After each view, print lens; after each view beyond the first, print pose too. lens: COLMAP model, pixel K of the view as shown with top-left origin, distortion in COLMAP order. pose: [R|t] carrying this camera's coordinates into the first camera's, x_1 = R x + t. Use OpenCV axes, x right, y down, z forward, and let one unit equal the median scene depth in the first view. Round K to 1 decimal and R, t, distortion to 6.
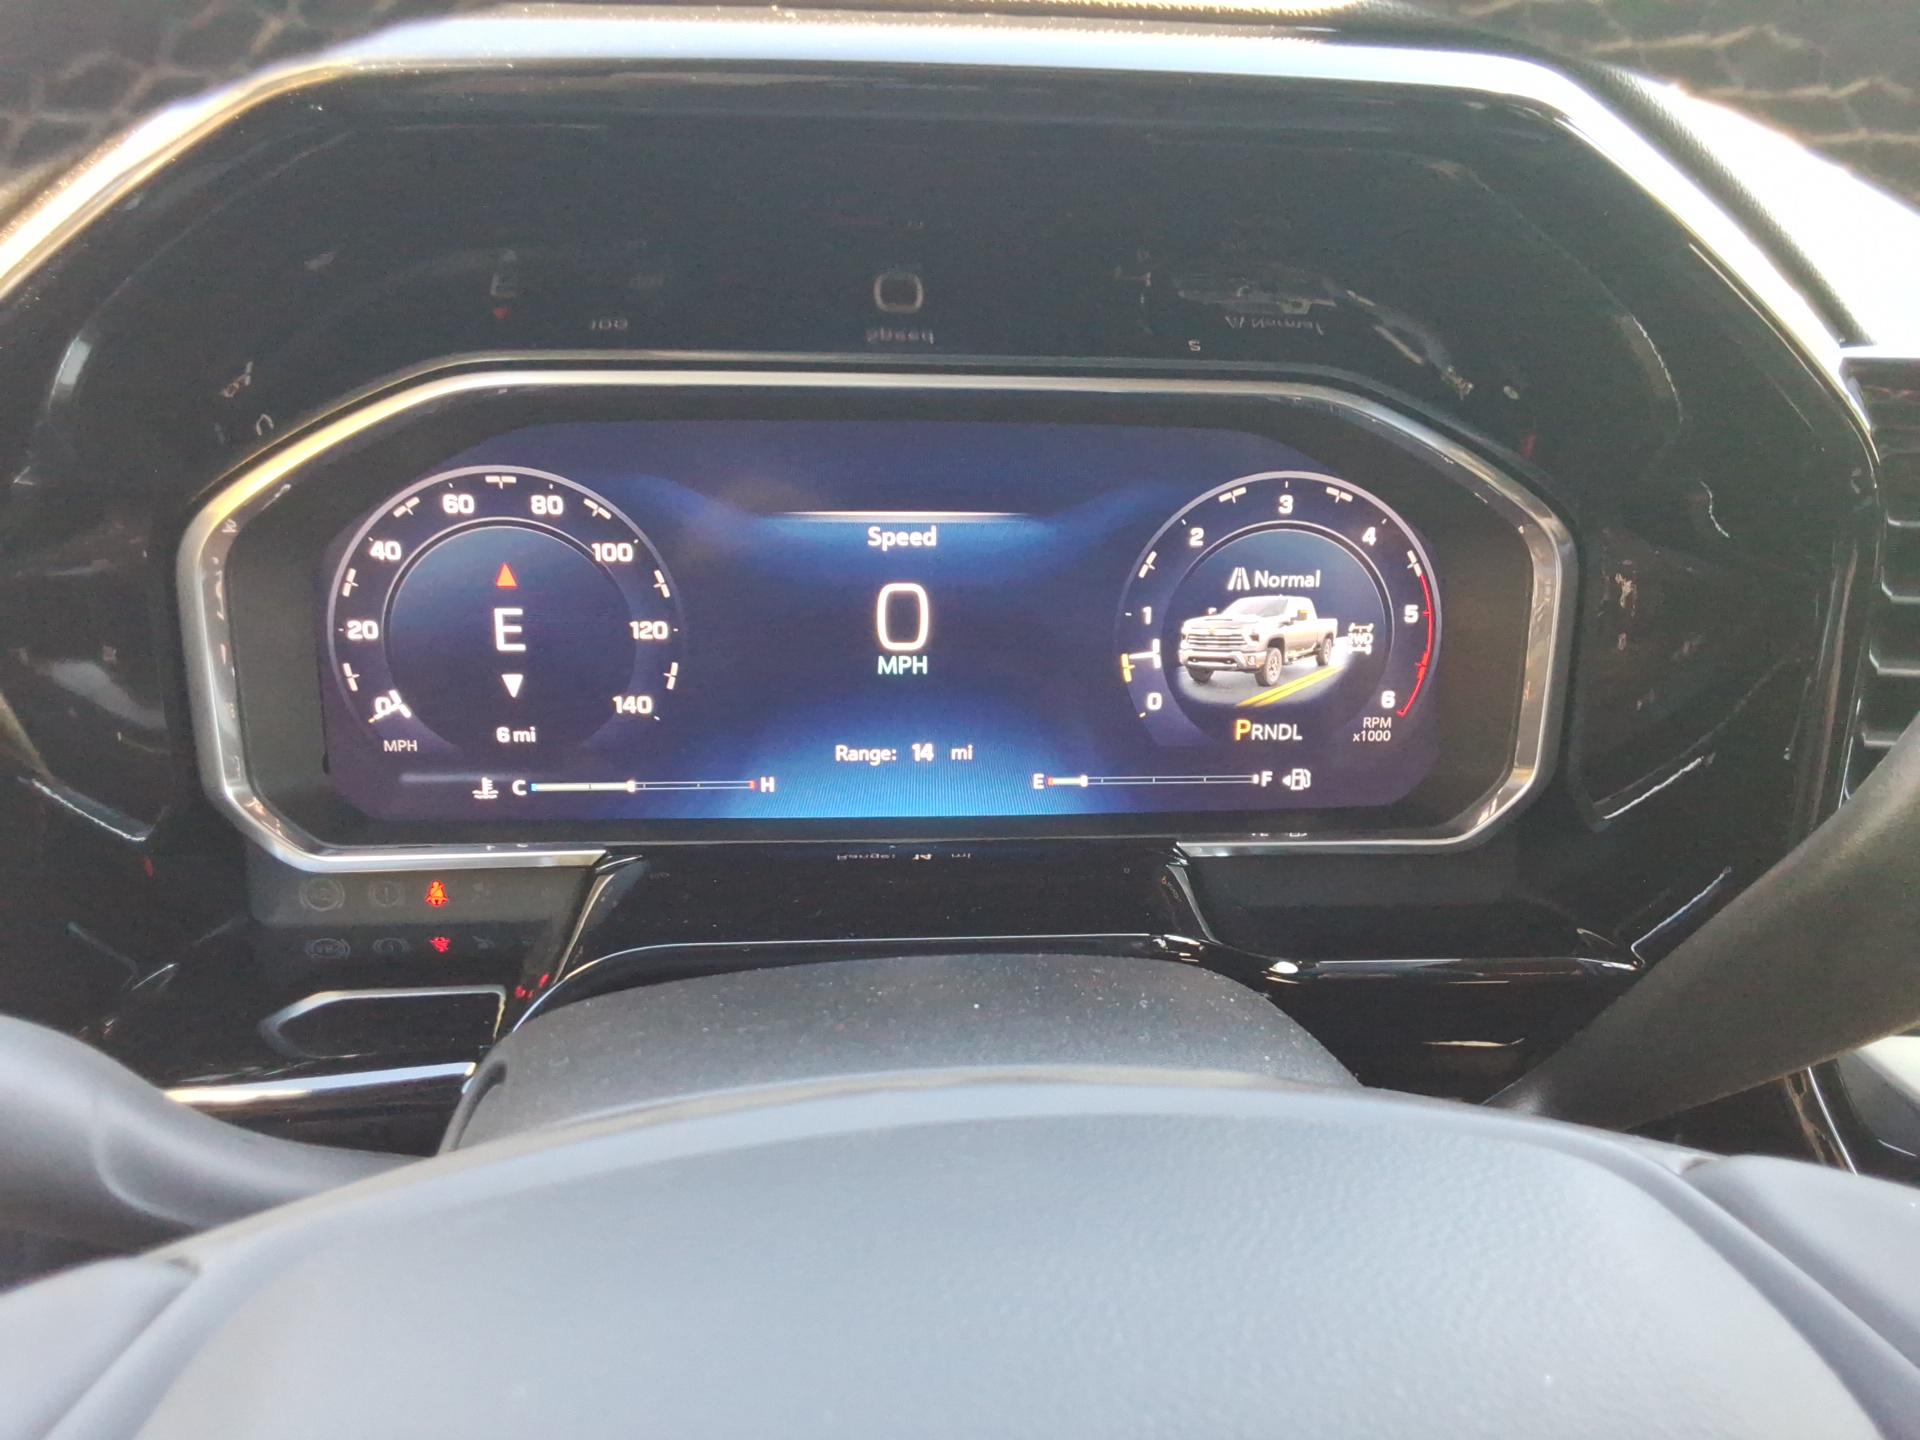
lens RADIAL K [[1543.8, 0, 972.4], [0, 1543.8, 740.3], [0, 0, 1]] dist [0.133962, -0.222808]
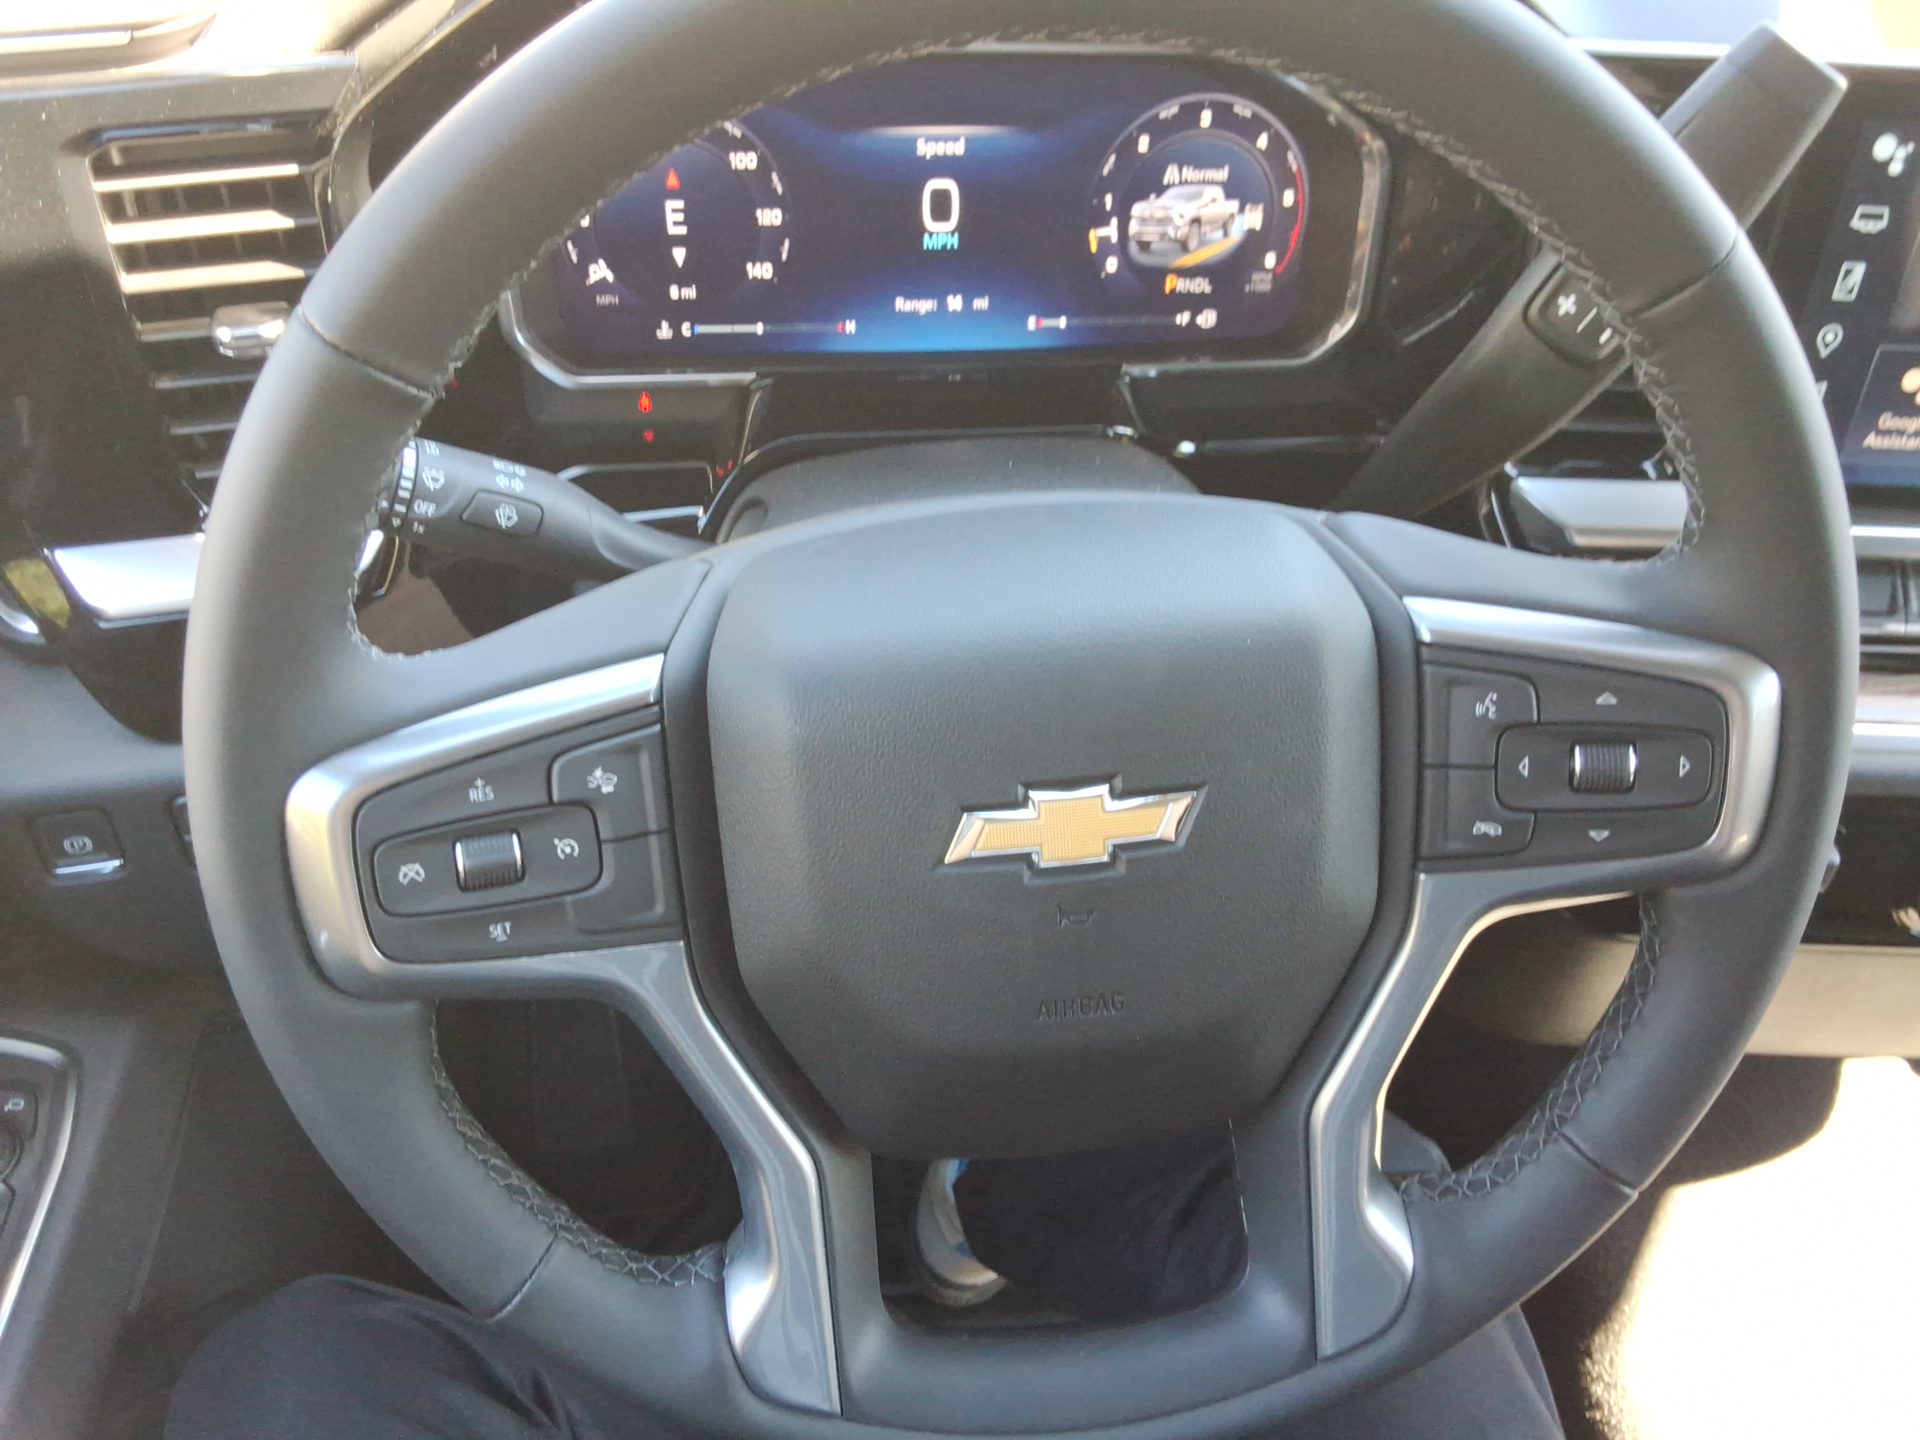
lens RADIAL K [[1619.3, 0, 960.0], [0, 1619.3, 720.0], [0, 0, 1]] dist [0.153395, -0.264593]
pose [[0.998574, -0.020763, 0.049189, -0.111460], [0.006843, 0.963456, 0.267778, -0.026470], [-0.052952, -0.267060, 0.962224, -0.599850]]
